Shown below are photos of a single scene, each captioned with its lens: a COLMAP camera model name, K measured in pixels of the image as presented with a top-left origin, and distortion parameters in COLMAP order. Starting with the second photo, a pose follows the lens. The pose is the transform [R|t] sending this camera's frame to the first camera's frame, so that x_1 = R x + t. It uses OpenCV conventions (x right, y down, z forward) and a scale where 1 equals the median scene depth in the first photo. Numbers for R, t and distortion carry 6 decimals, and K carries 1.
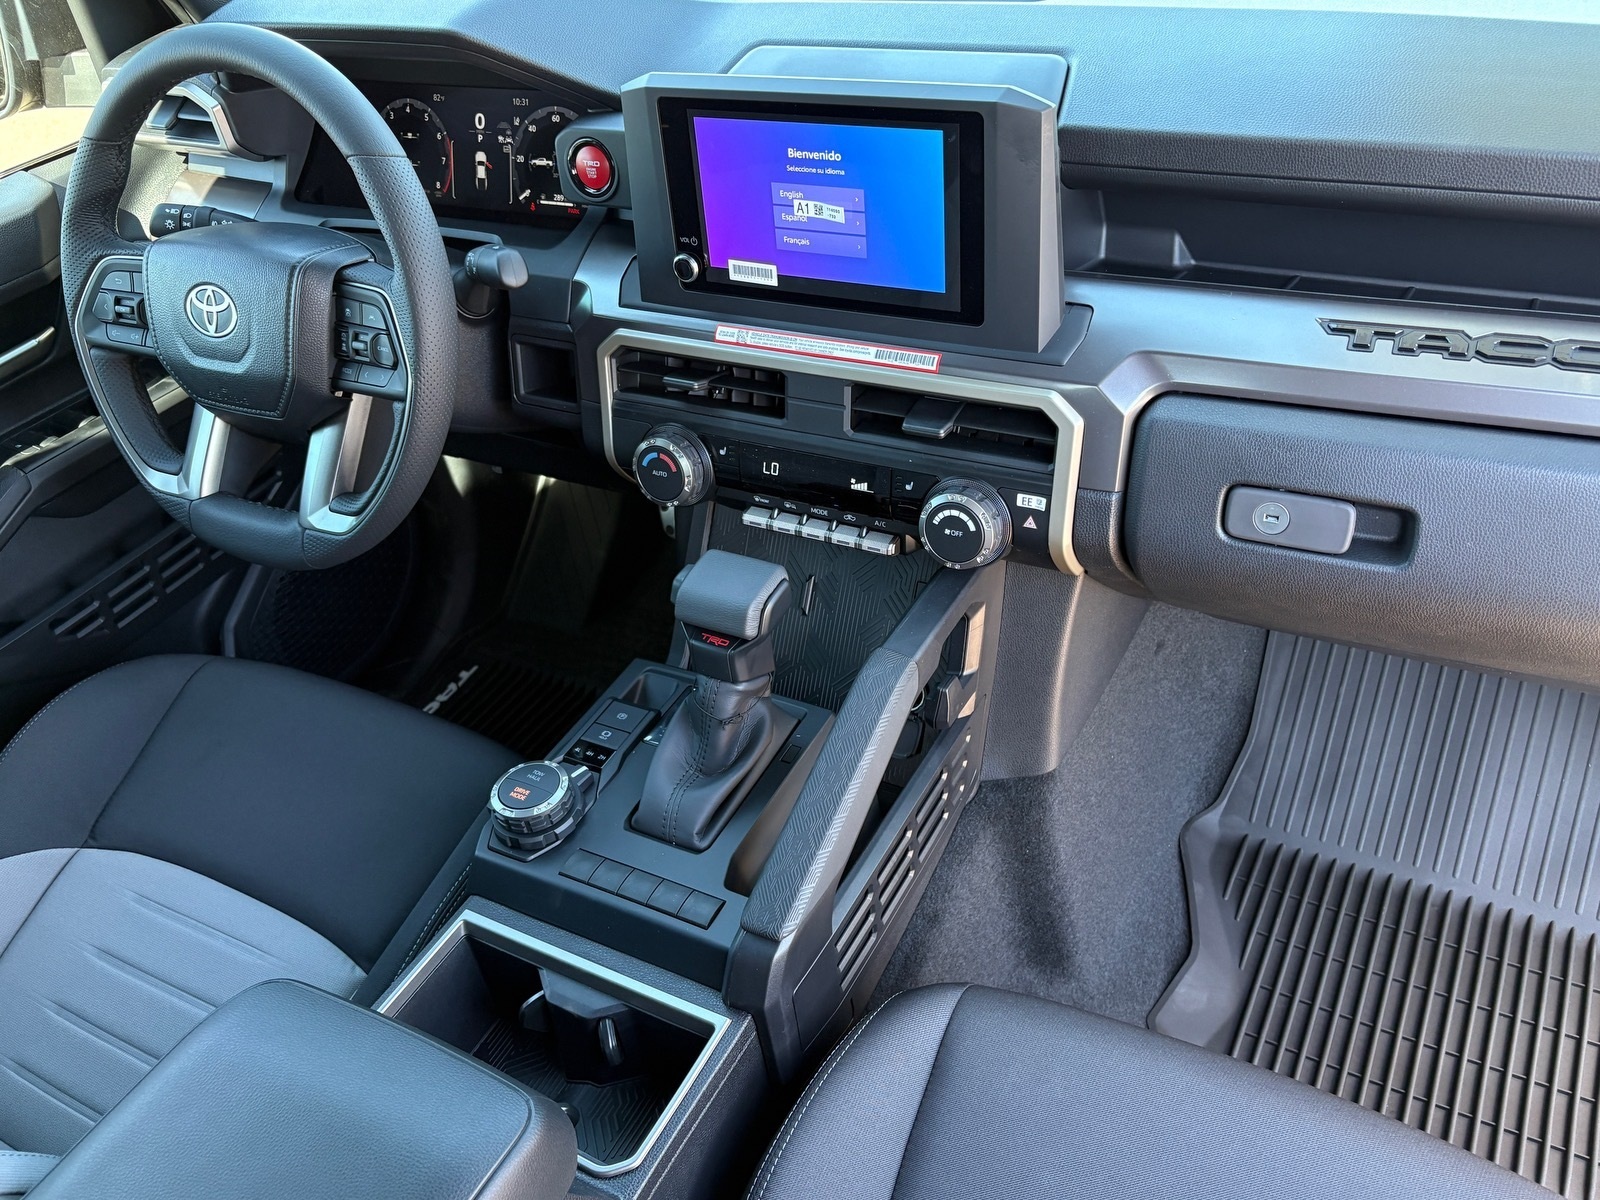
lens RADIAL K [[1302.7, 0, 800.0], [0, 1302.7, 600.0], [0, 0, 1]] dist [0.094807, -0.216453]
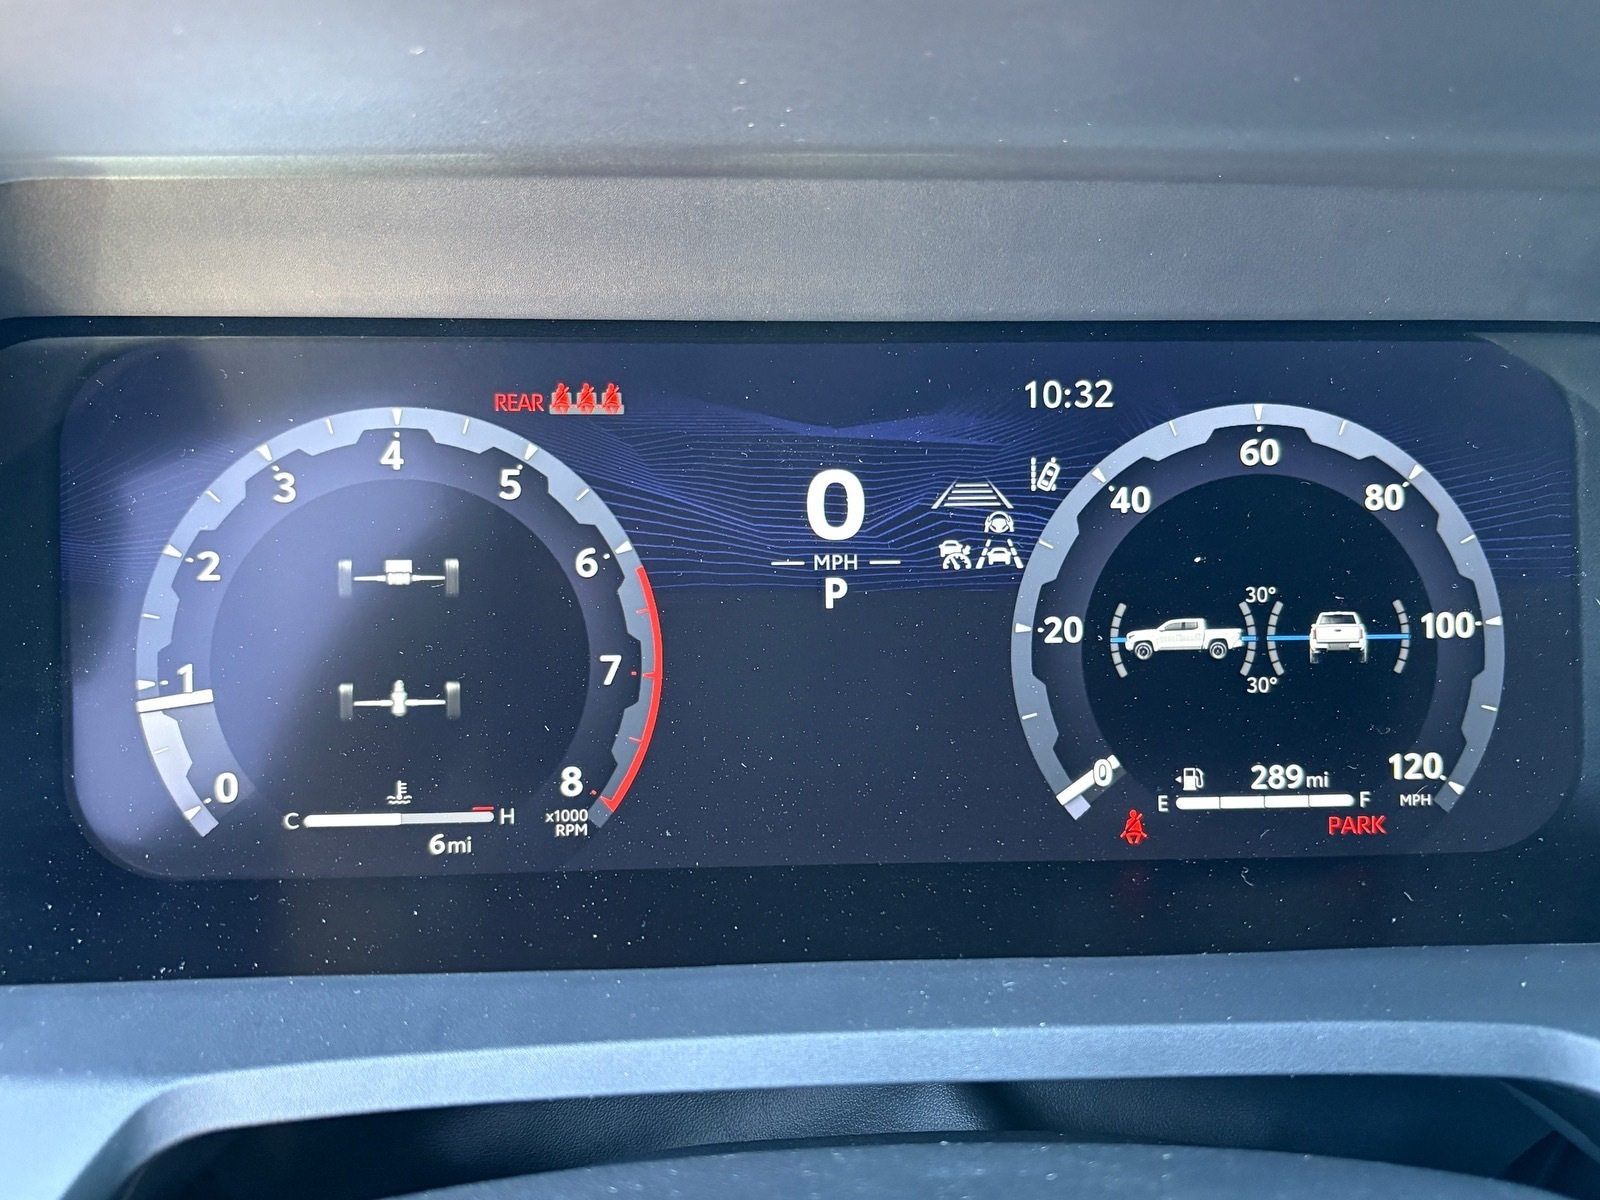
lens RADIAL K [[1523.3, 0, 800.0], [0, 1523.3, 600.0], [0, 0, 1]] dist [0.064370, -0.146923]
pose [[0.834054, -0.049967, 0.549416, -0.490039], [0.239776, 0.929742, -0.279442, -0.346759], [-0.496852, 0.364806, 0.787436, 1.015709]]
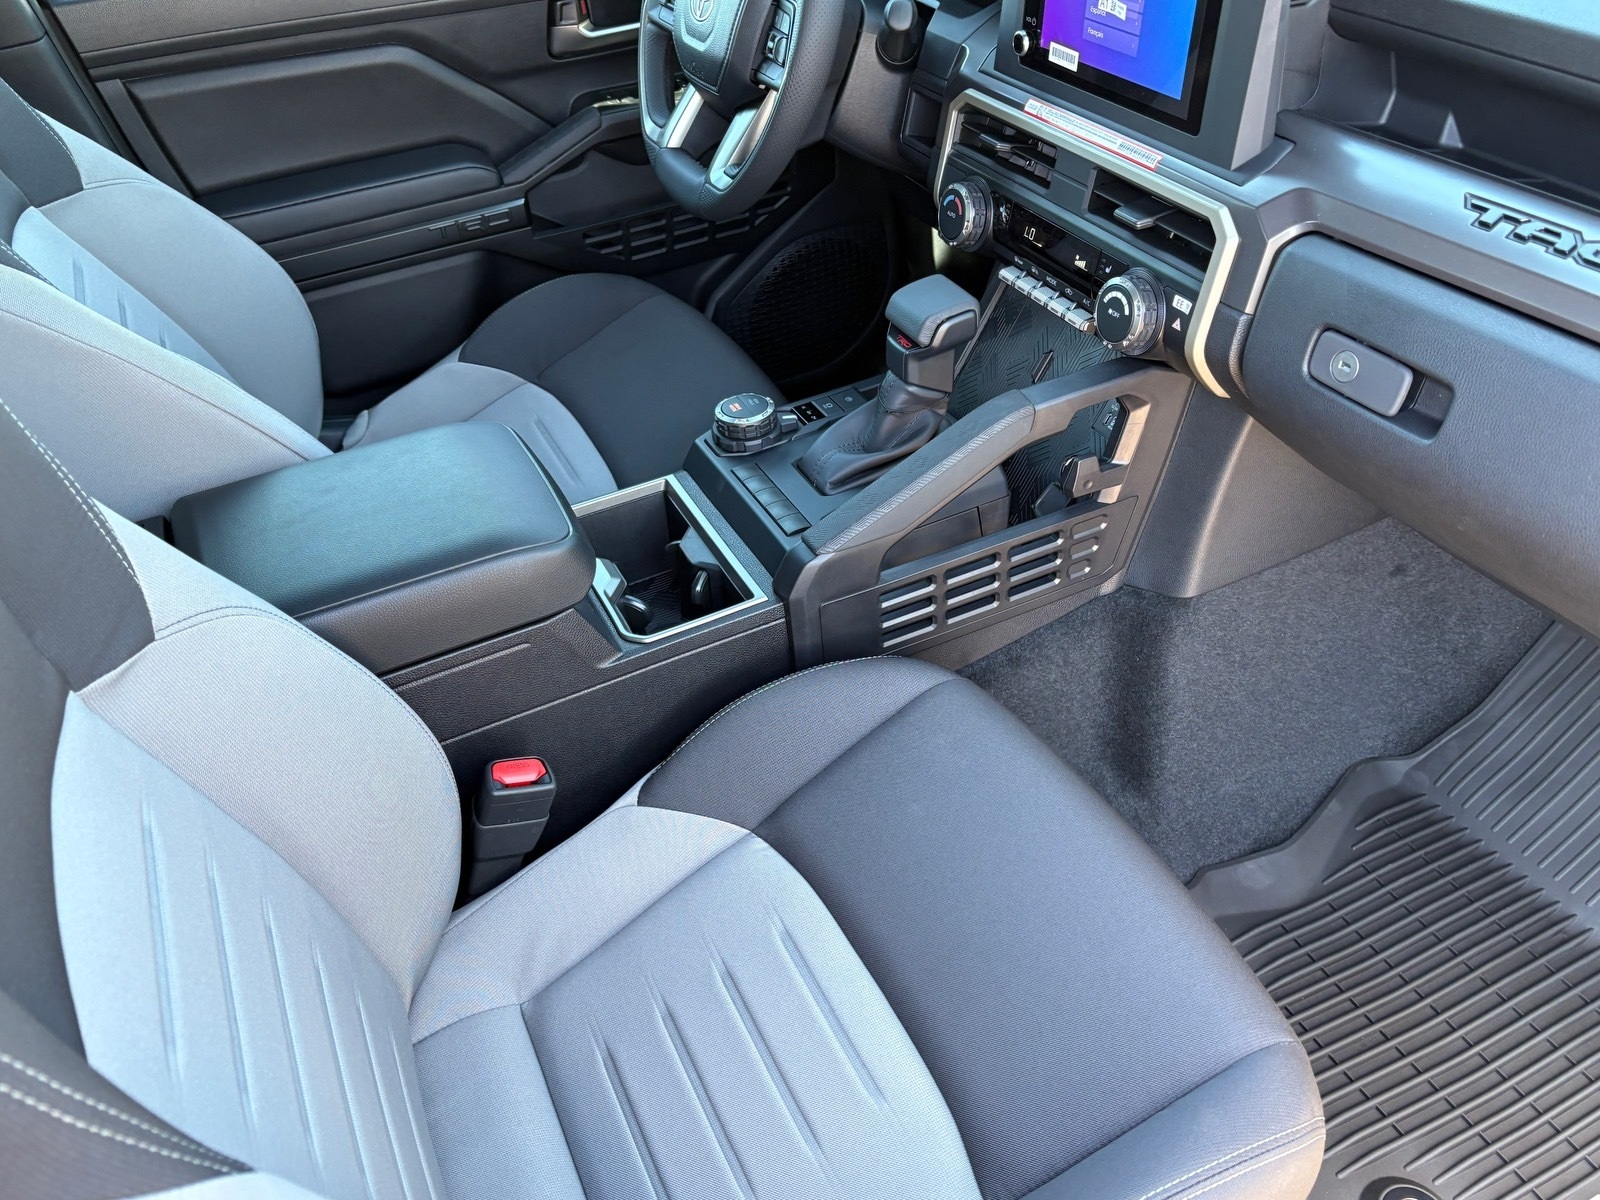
lens RADIAL K [[1318.5, 0, 801.8], [0, 1318.5, 585.1], [0, 0, 1]] dist [-0.026985, 0.069895]
pose [[0.810948, 0.398310, -0.428618, 0.457992], [-0.372672, 0.916335, 0.146442, 0.093166], [0.451087, 0.040977, 0.891539, -0.118943]]
